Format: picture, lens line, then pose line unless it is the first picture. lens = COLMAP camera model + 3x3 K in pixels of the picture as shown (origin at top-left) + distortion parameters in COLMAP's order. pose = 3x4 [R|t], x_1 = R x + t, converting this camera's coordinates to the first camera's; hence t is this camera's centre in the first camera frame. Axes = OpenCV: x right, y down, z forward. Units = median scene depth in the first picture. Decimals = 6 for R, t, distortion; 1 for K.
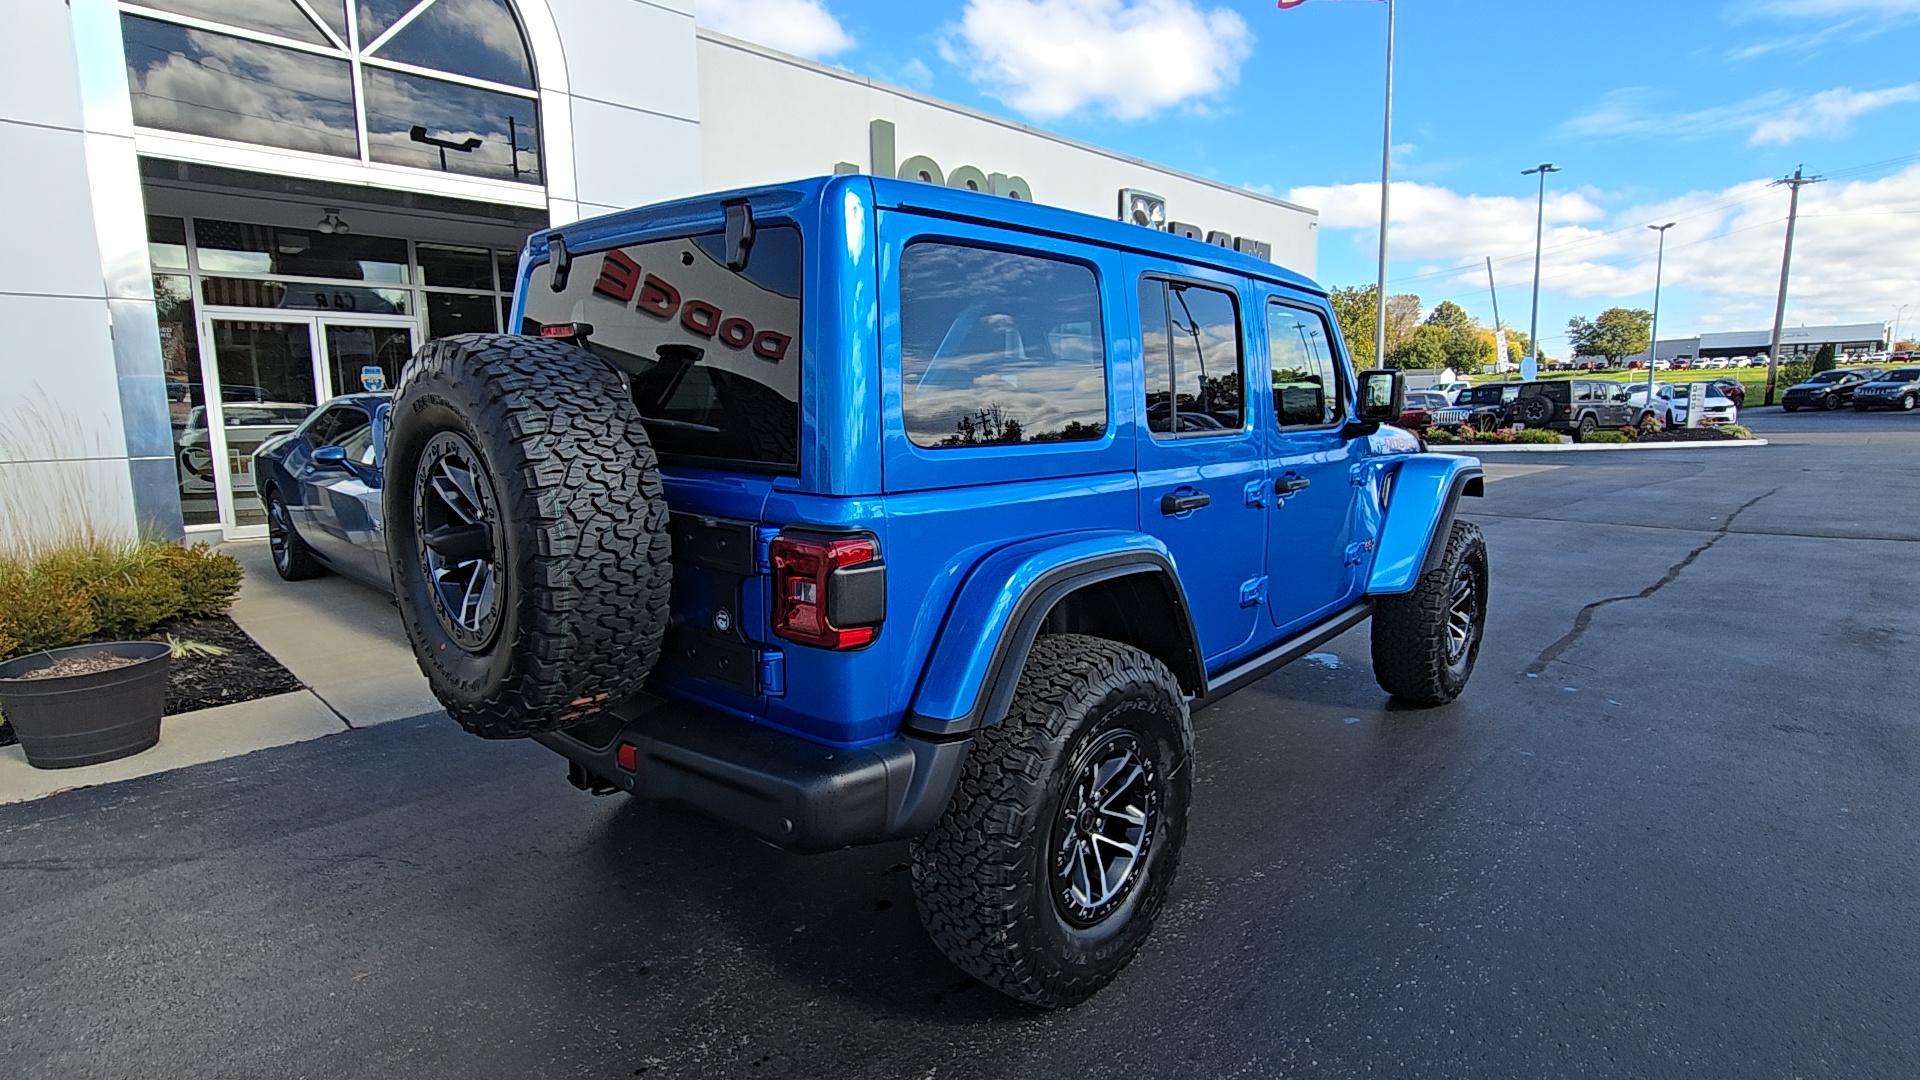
lens RADIAL K [[966.4, 0, 957.8], [0, 966.4, 554.4], [0, 0, 1]] dist [-0.003100, 0.000882]
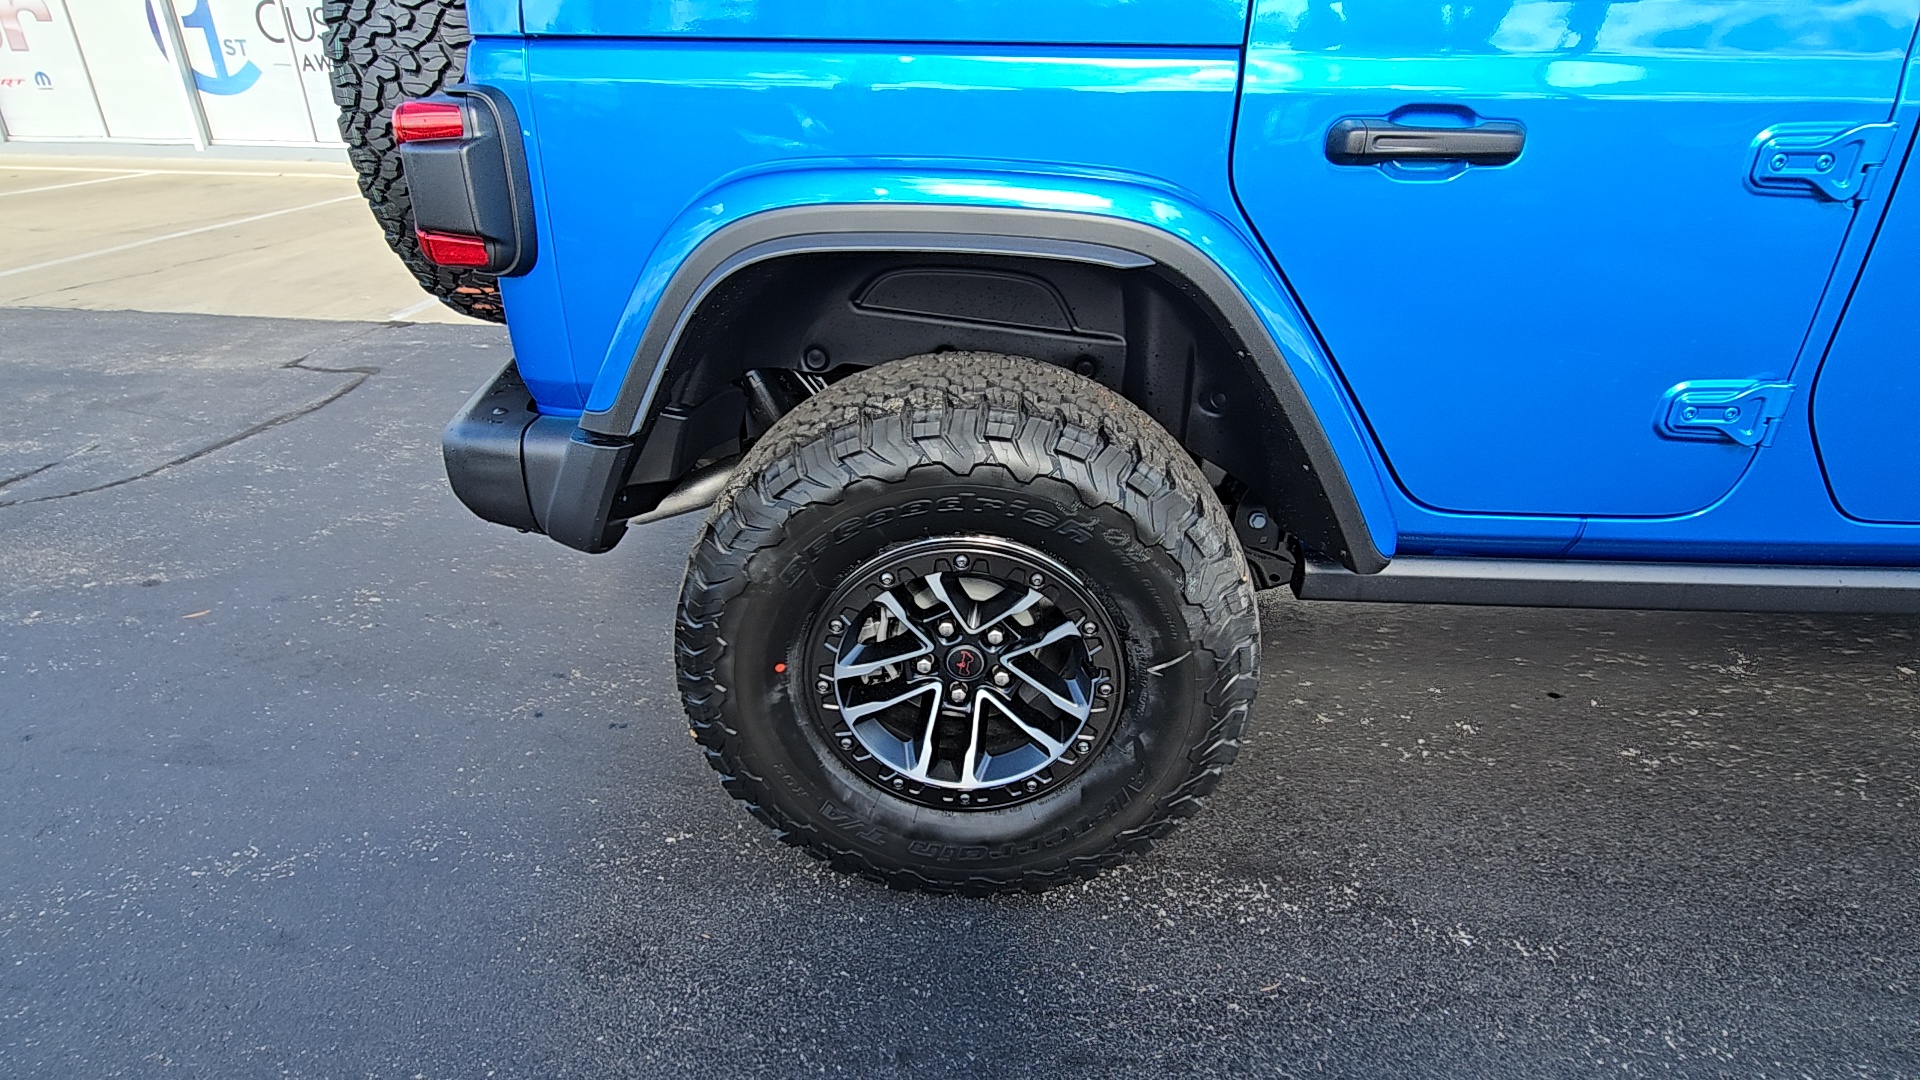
lens RADIAL K [[966.4, 0, 955.2], [0, 966.4, 547.3], [0, 0, 1]] dist [-0.003100, 0.000882]
pose [[0.634238, 0.357766, -0.685380, 0.158809], [-0.135966, 0.924289, 0.356655, -0.003381], [0.761088, -0.133016, 0.634864, 0.186499]]
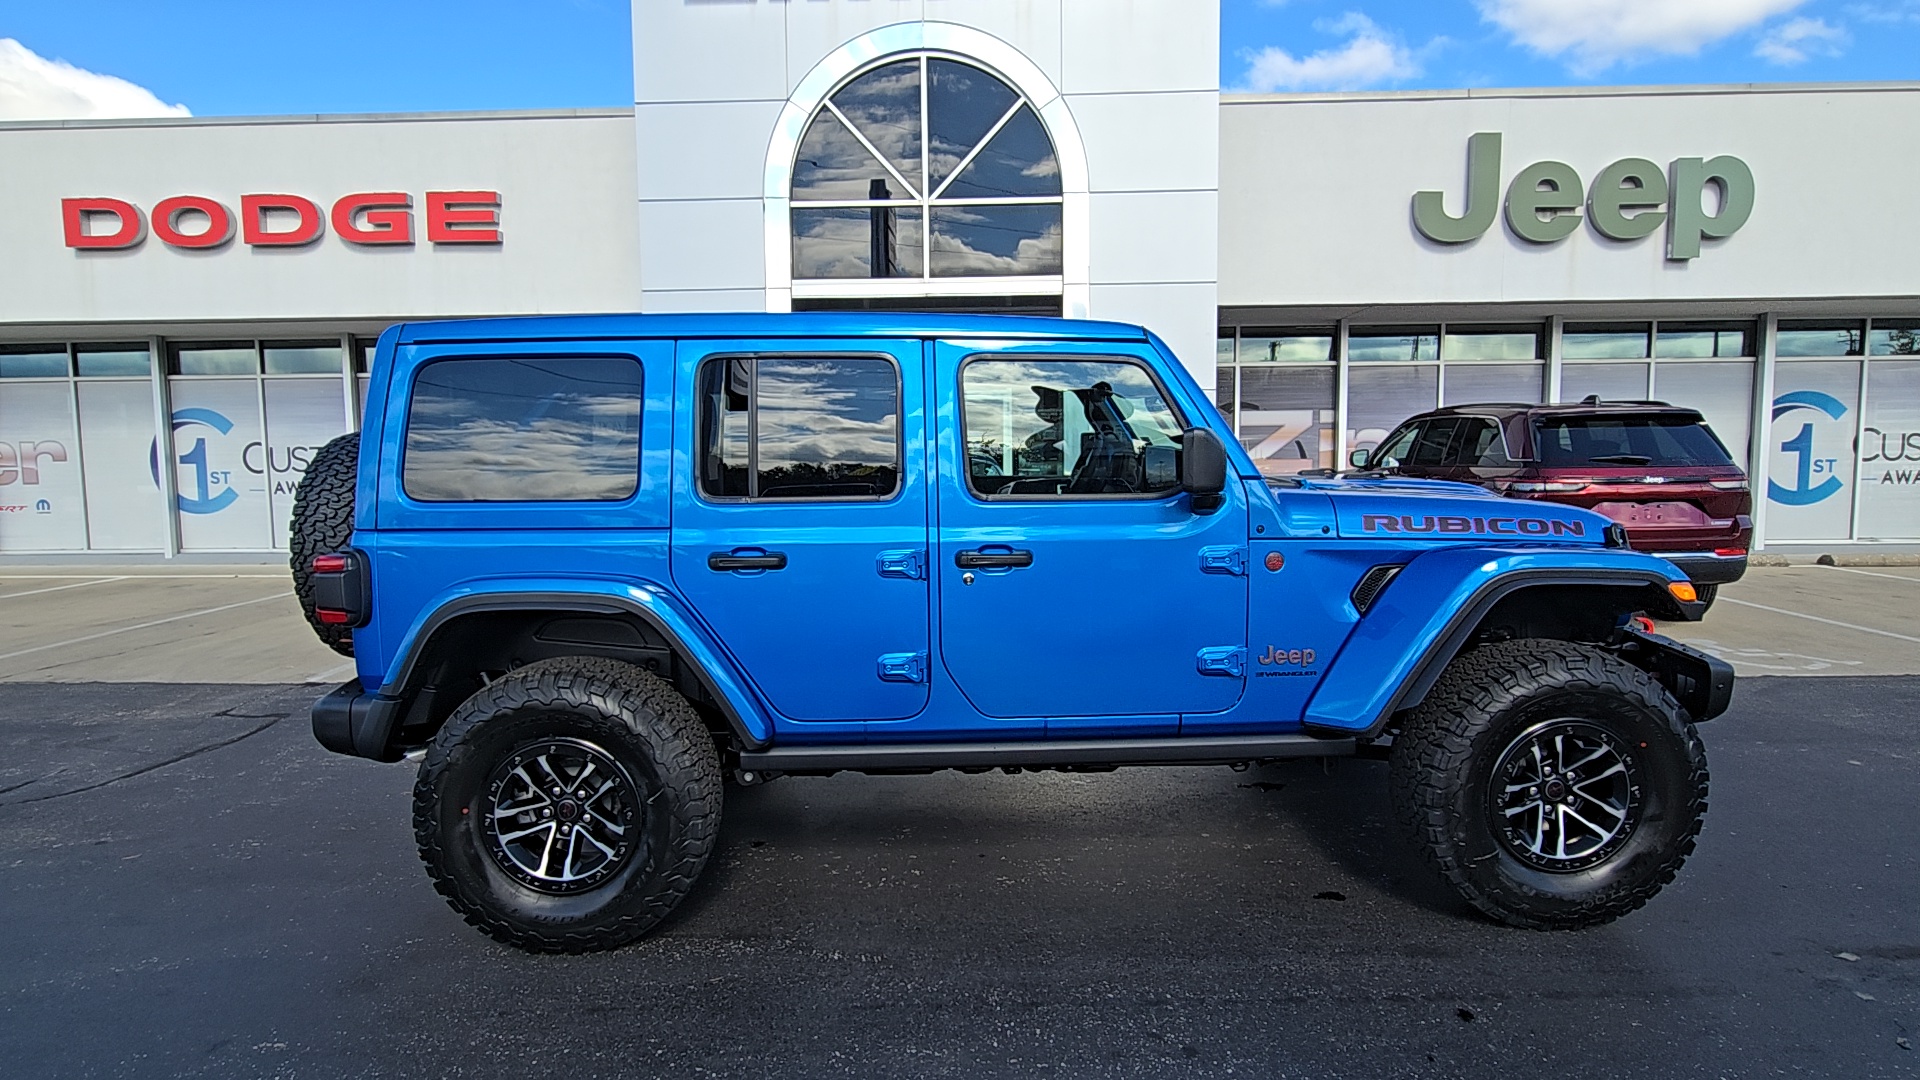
lens RADIAL K [[966.4, 0, 954.8], [0, 966.4, 551.8], [0, 0, 1]] dist [-0.003100, 0.000882]
pose [[0.686101, 0.067875, -0.724333, 0.400289], [-0.108284, 0.994075, -0.009417, -0.026526], [0.719403, 0.084894, 0.689386, 0.147978]]
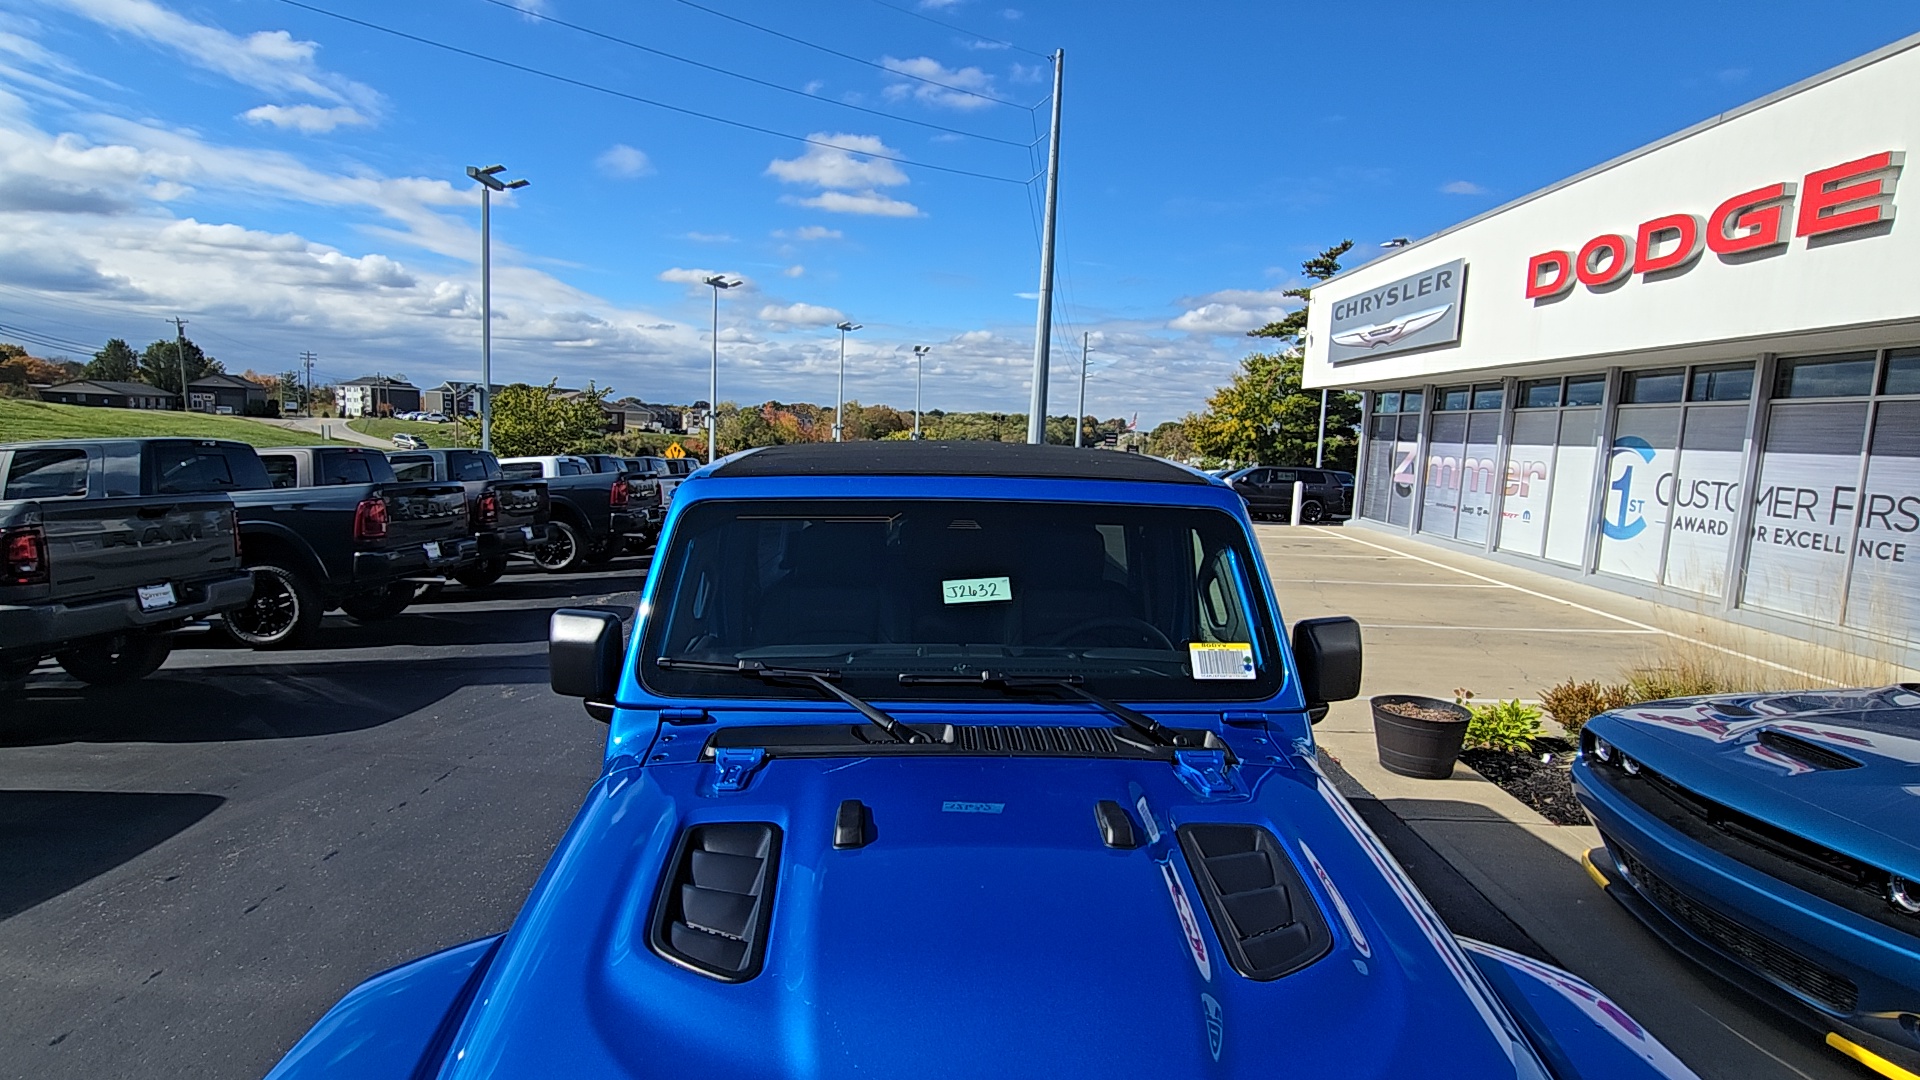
lens RADIAL K [[966.4, 0, 952.9], [0, 966.4, 530.0], [0, 0, 1]] dist [-0.003100, 0.000882]
pose [[-0.718765, 0.050340, -0.693428, 0.315554], [-0.143025, 0.965337, 0.218331, -0.185939], [0.680382, 0.256106, -0.686651, 0.720747]]
